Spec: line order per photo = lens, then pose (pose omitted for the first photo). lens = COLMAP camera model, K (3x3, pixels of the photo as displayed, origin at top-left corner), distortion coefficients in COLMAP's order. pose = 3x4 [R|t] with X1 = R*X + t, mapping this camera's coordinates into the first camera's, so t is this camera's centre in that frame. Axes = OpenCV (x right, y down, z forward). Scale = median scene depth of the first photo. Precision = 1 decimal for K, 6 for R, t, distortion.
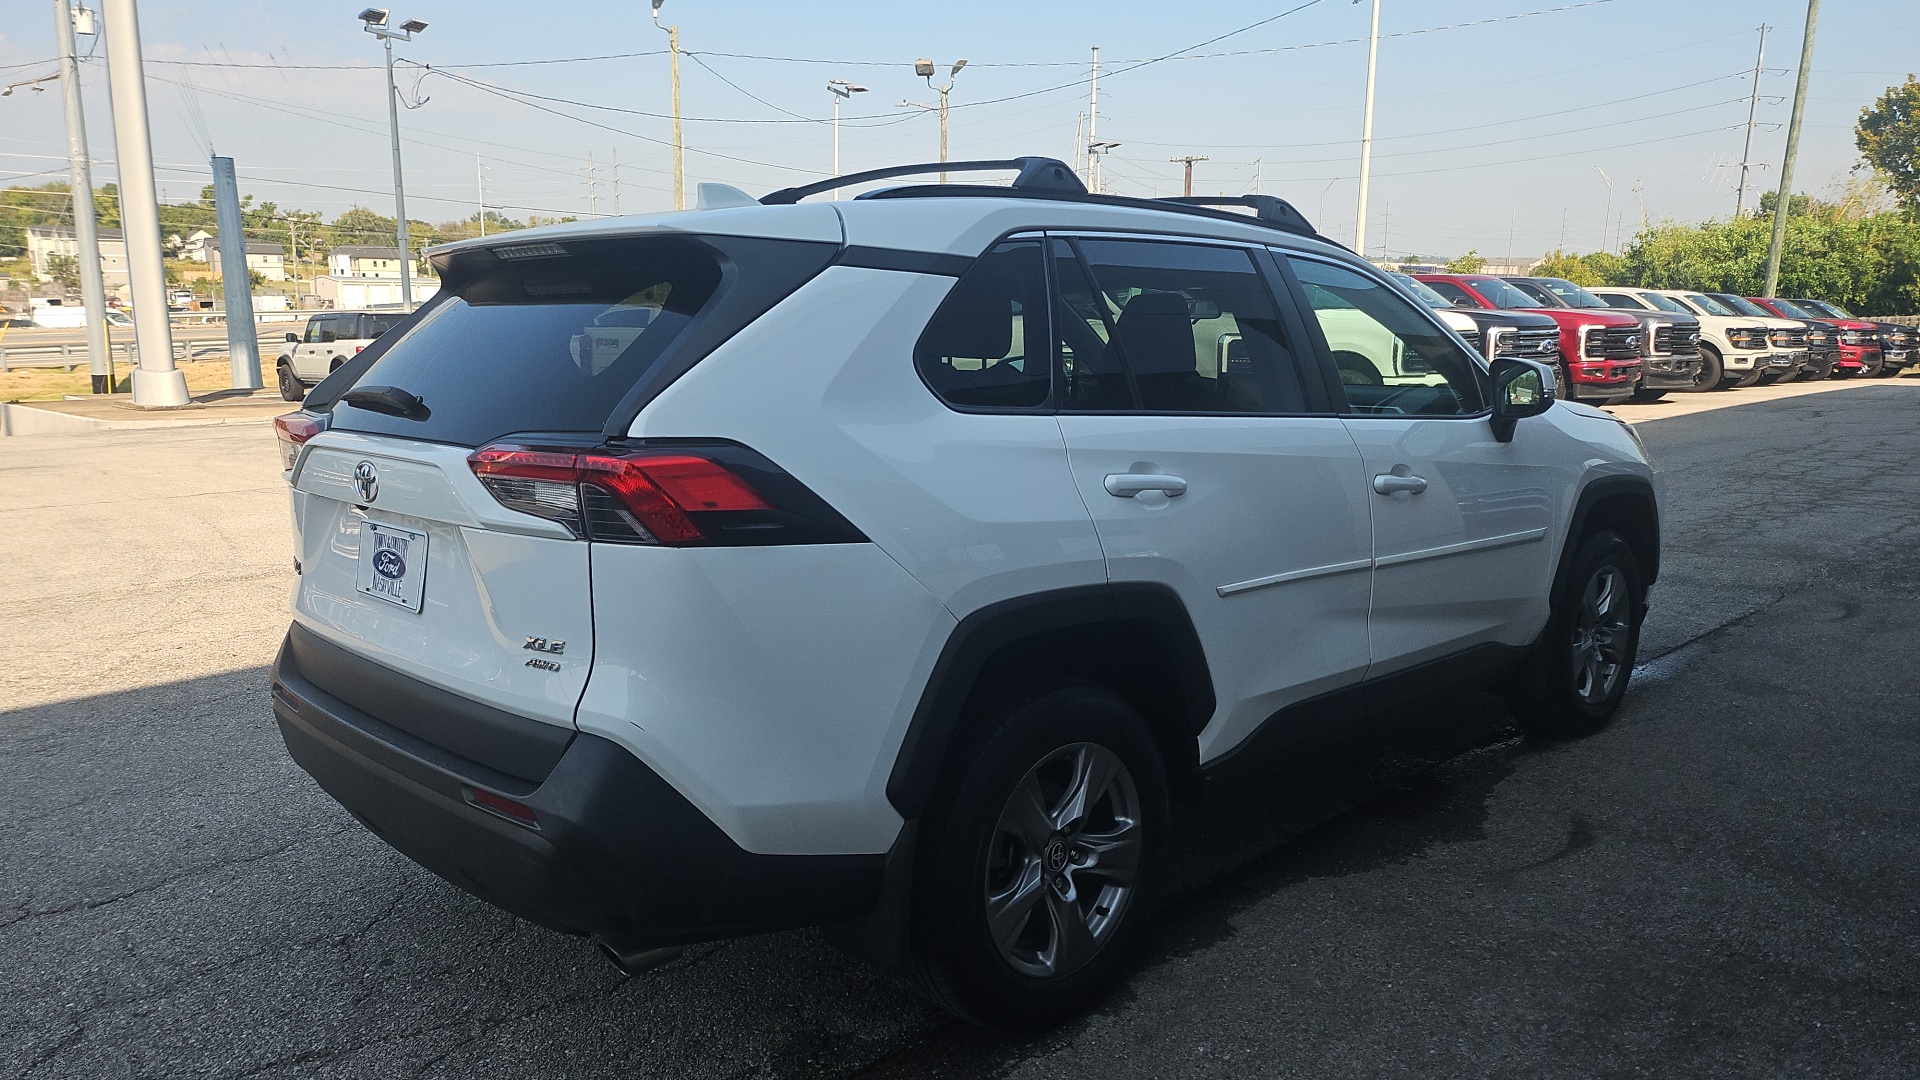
lens RADIAL K [[1375.5, 0, 966.8], [0, 1375.5, 541.6], [0, 0, 1]] dist [0.064006, -0.036059]
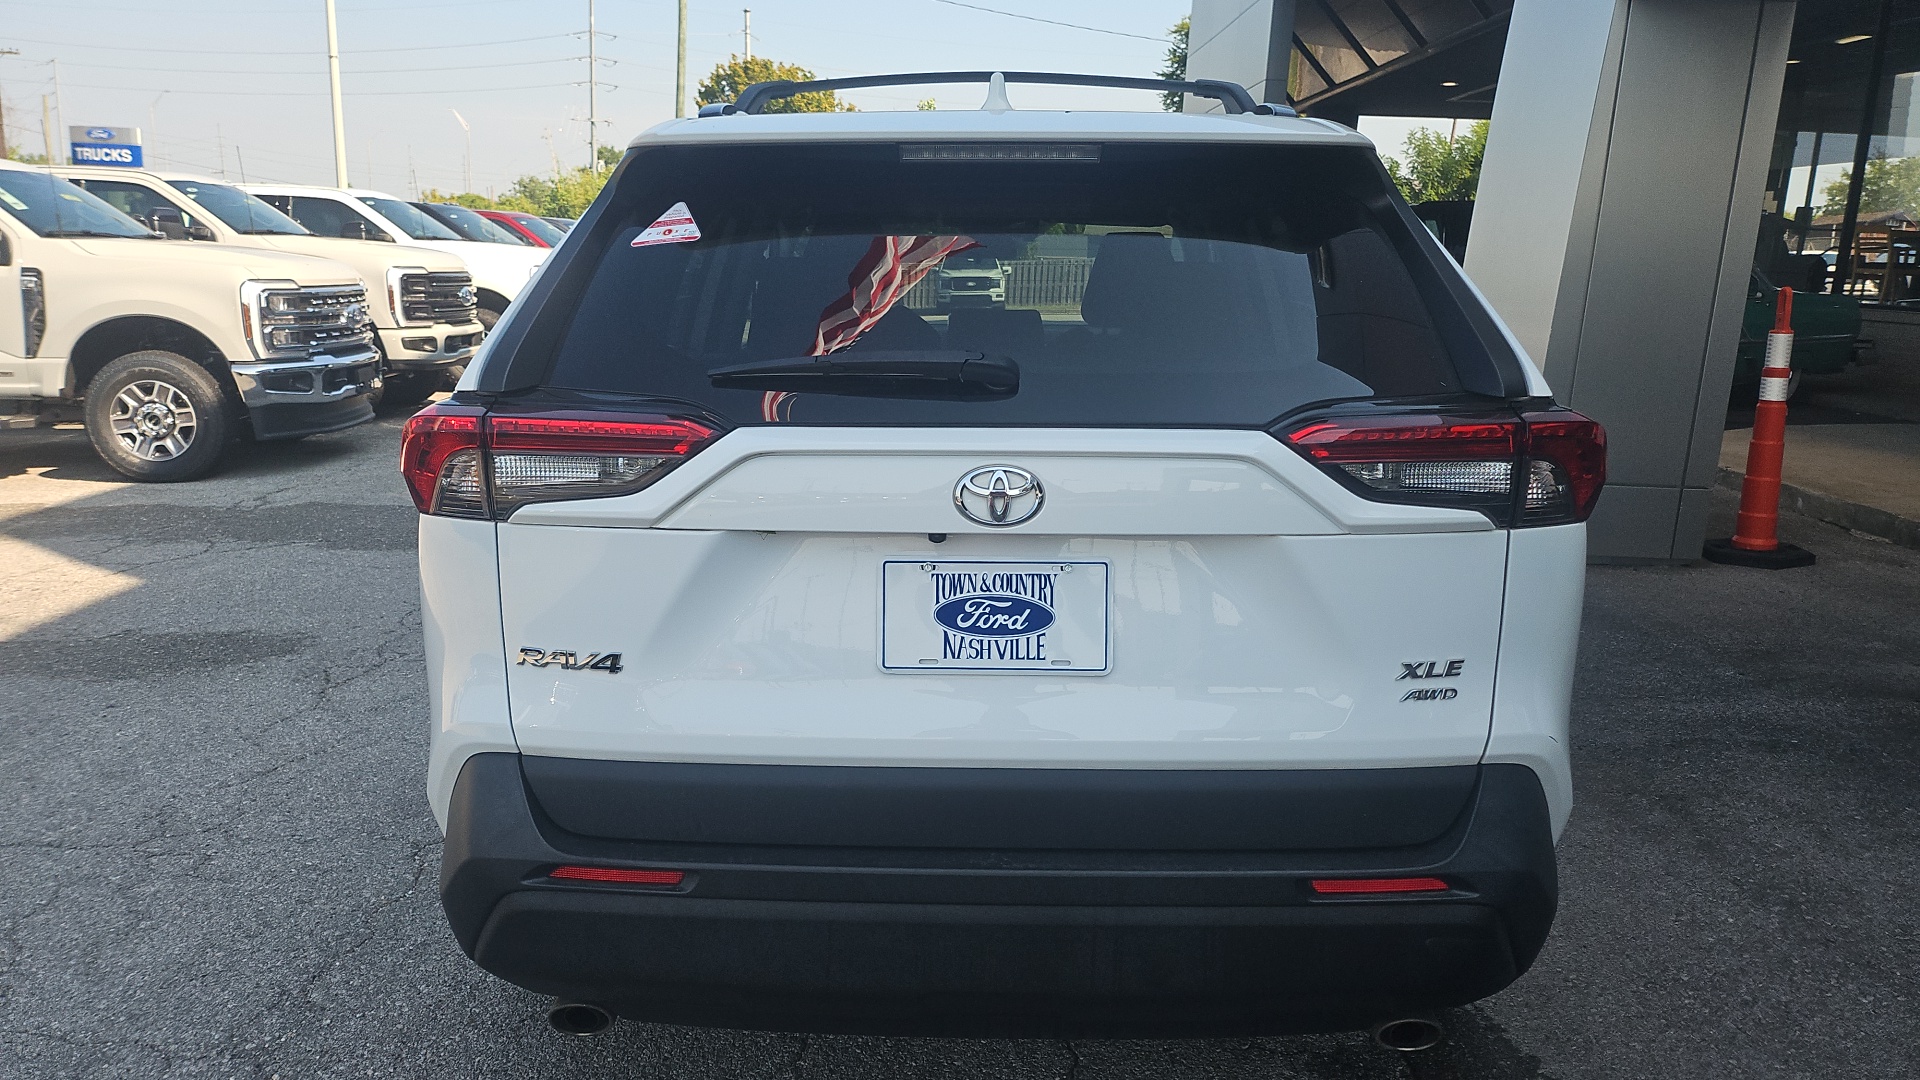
lens RADIAL K [[1375.5, 0, 979.0], [0, 1375.5, 545.1], [0, 0, 1]] dist [0.064006, -0.036059]
pose [[0.715055, -0.130316, 0.686815, -0.871201], [0.099302, 0.991443, 0.084731, -0.074749], [-0.691980, 0.007615, 0.721877, 0.516340]]
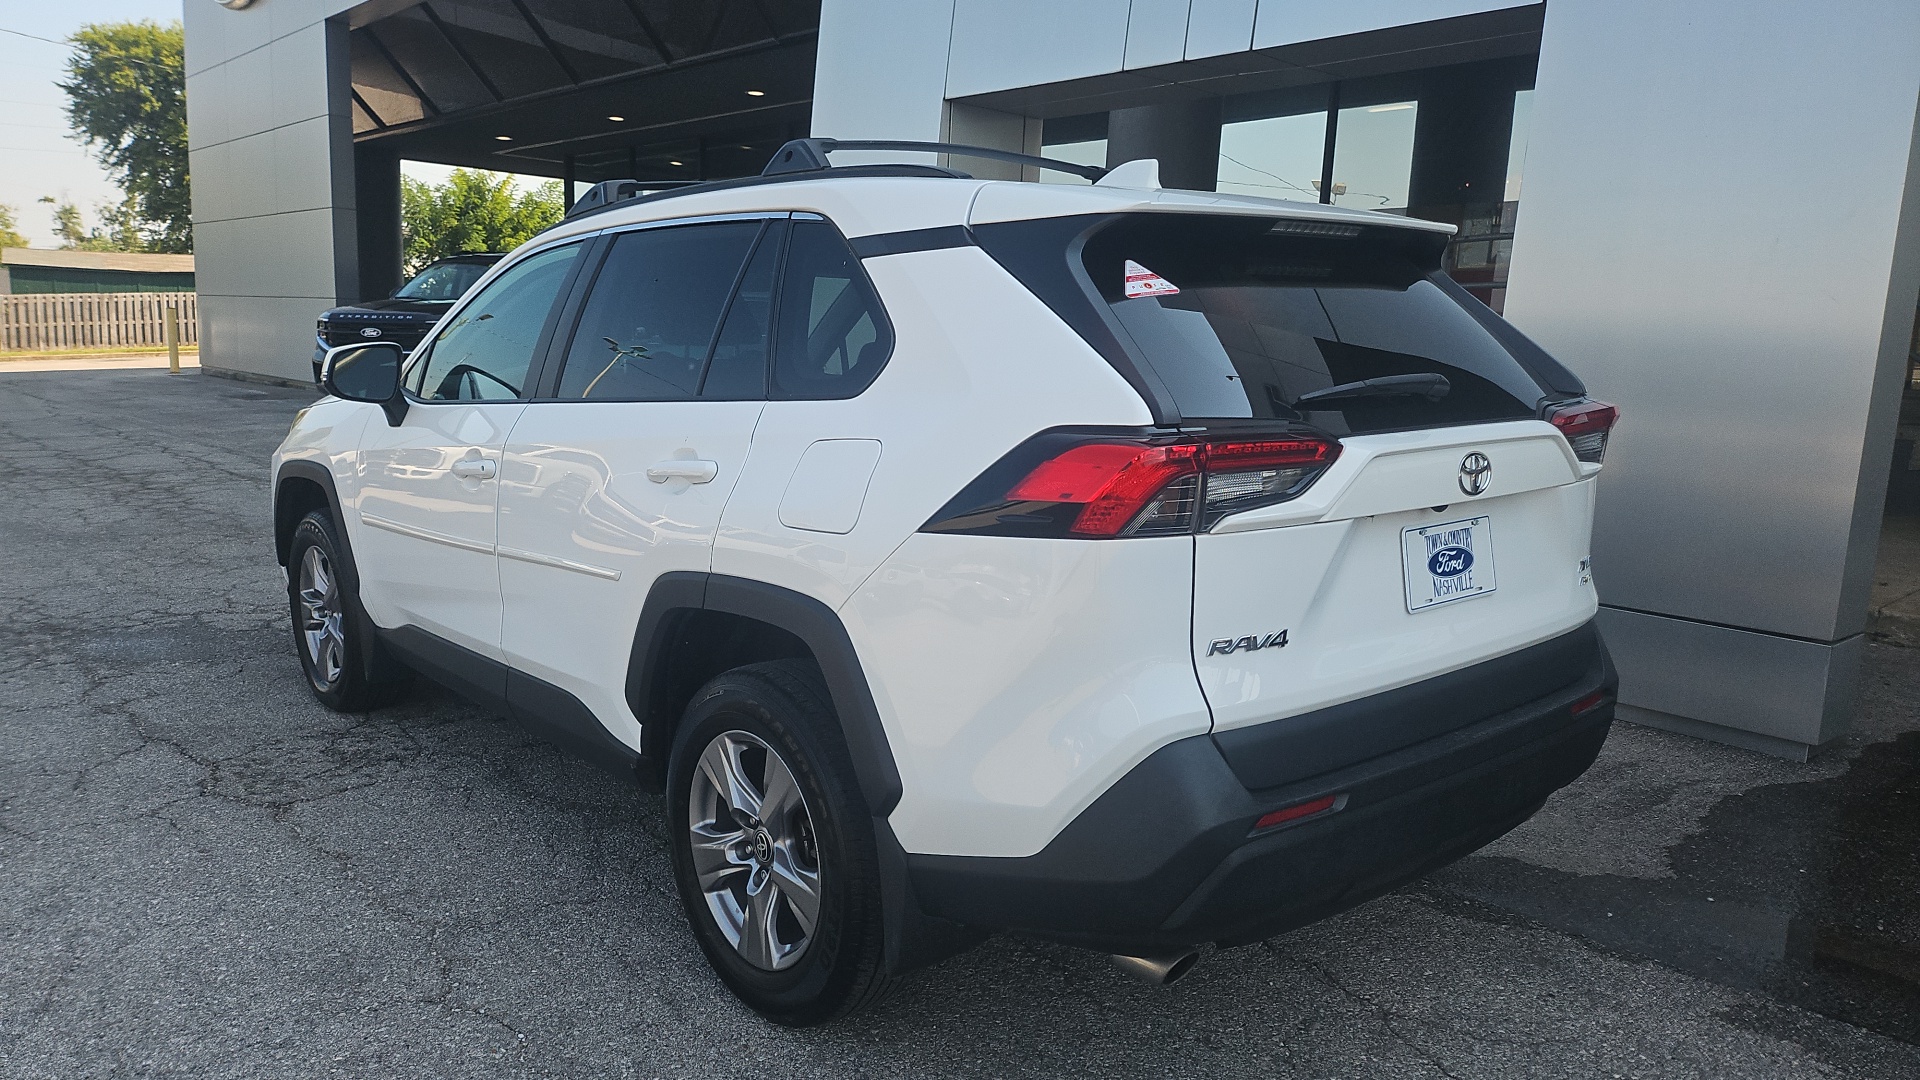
lens RADIAL K [[1375.5, 0, 913.7], [0, 1375.5, 564.2], [0, 0, 1]] dist [0.064006, -0.036059]
pose [[0.074938, -0.171249, 0.982374, -1.360013], [0.150064, 0.975861, 0.158667, -0.184895], [-0.985832, 0.135529, 0.098827, 1.257629]]
